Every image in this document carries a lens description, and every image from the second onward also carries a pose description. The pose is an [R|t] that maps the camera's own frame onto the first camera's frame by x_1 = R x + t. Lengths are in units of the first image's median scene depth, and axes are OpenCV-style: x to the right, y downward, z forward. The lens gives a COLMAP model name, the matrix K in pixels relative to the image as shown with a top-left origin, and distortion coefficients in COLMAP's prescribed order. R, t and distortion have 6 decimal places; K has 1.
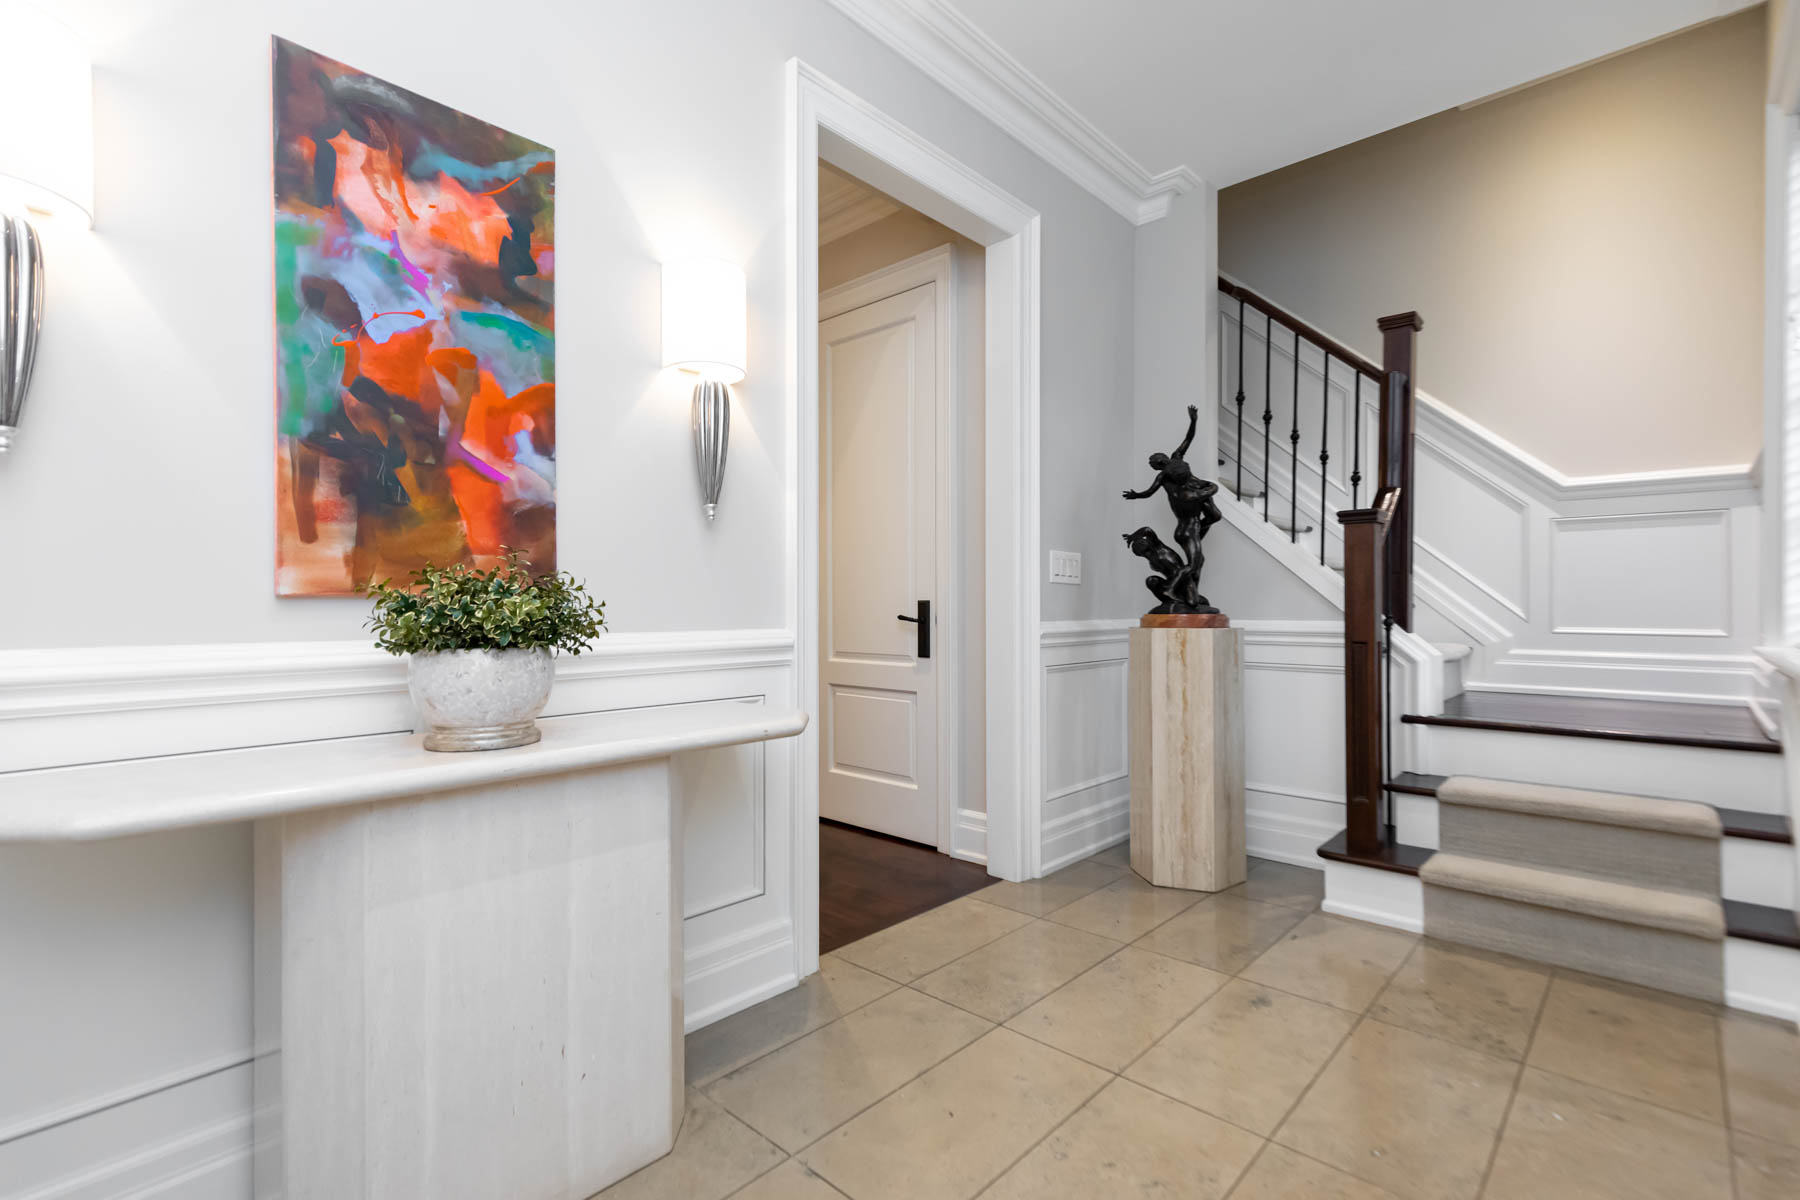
lens RADIAL K [[816.3, 0, 918.5], [0, 816.3, 608.3], [0, 0, 1]] dist [0.007946, -0.000683]
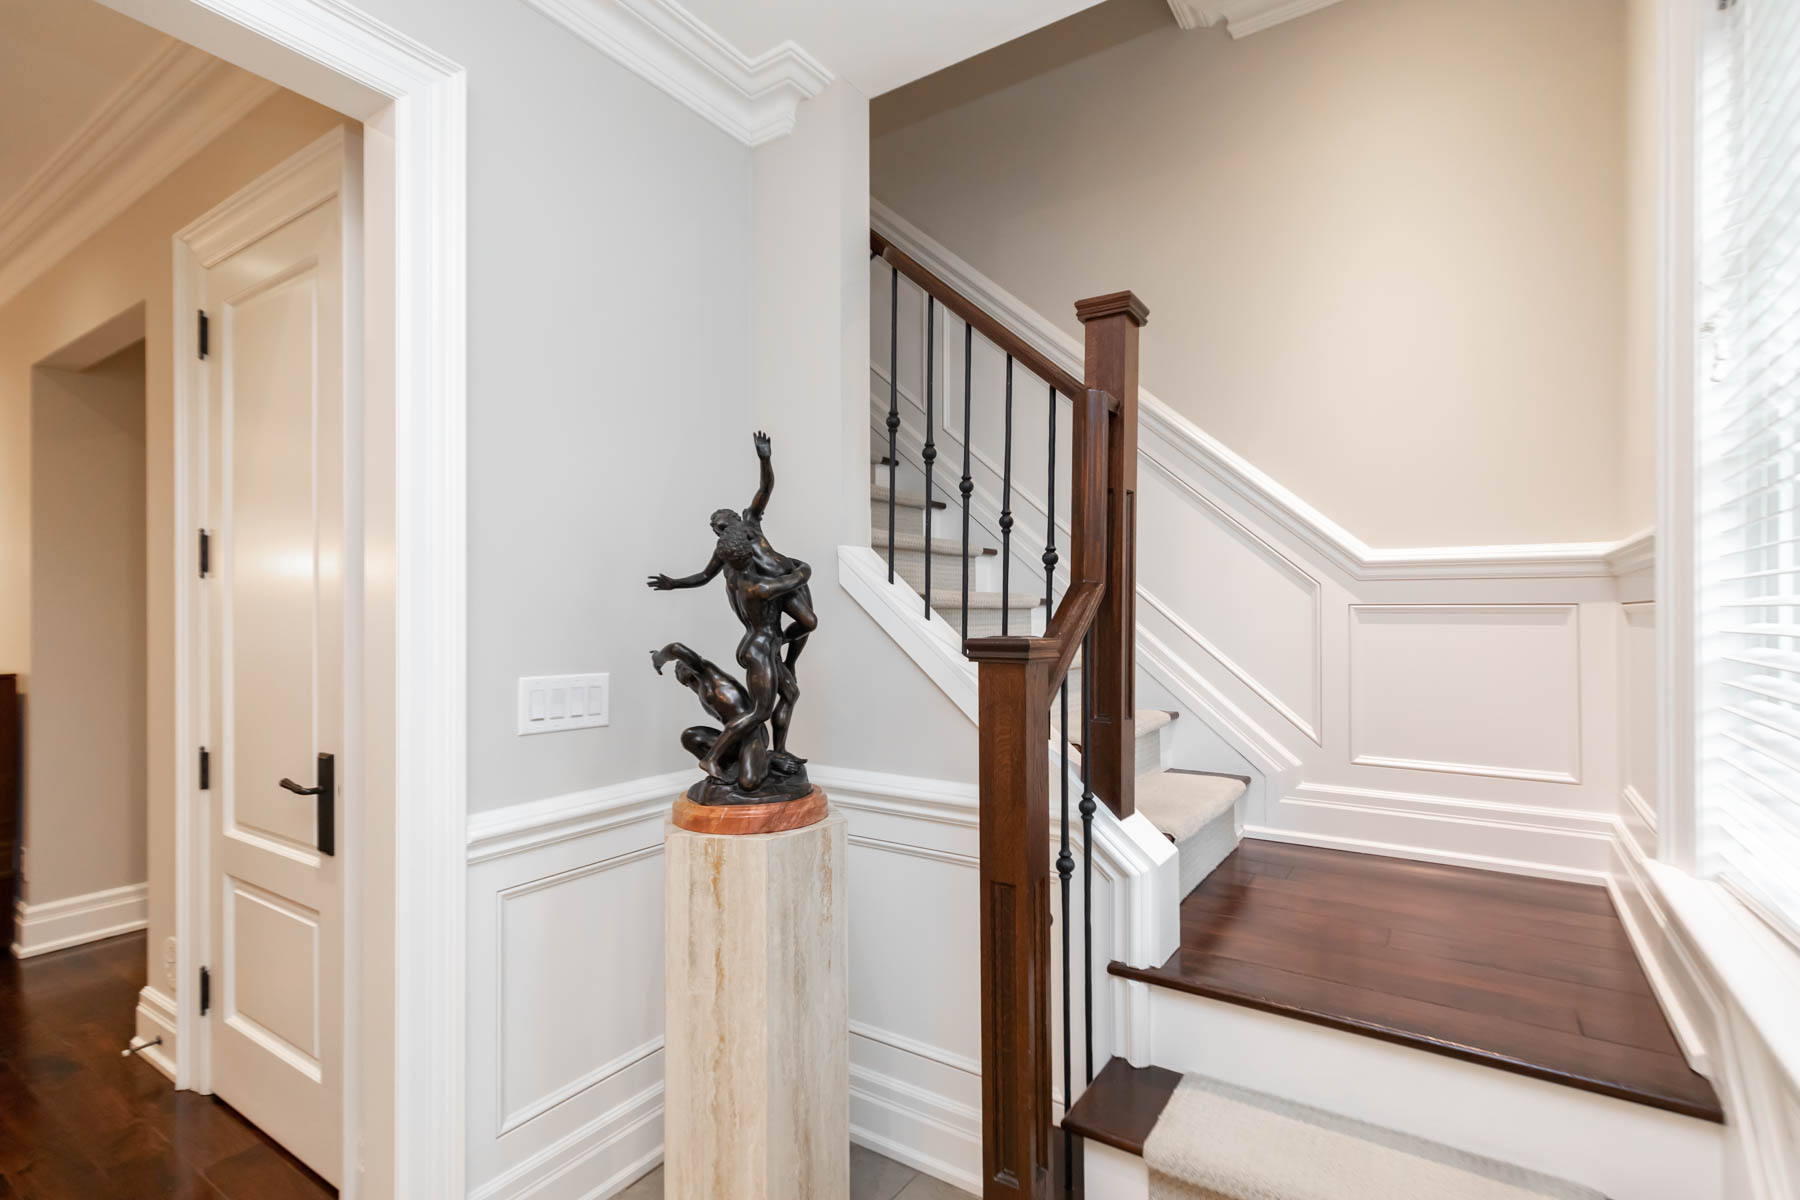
lens RADIAL K [[816.3, 0, 883.8], [0, 816.3, 600.0], [0, 0, 1]] dist [0.007946, -0.000683]
pose [[0.992905, 0.011146, 0.118384, 0.344926], [-0.008804, 0.999755, -0.020289, -0.116322], [-0.118581, 0.019103, 0.992761, 0.412603]]
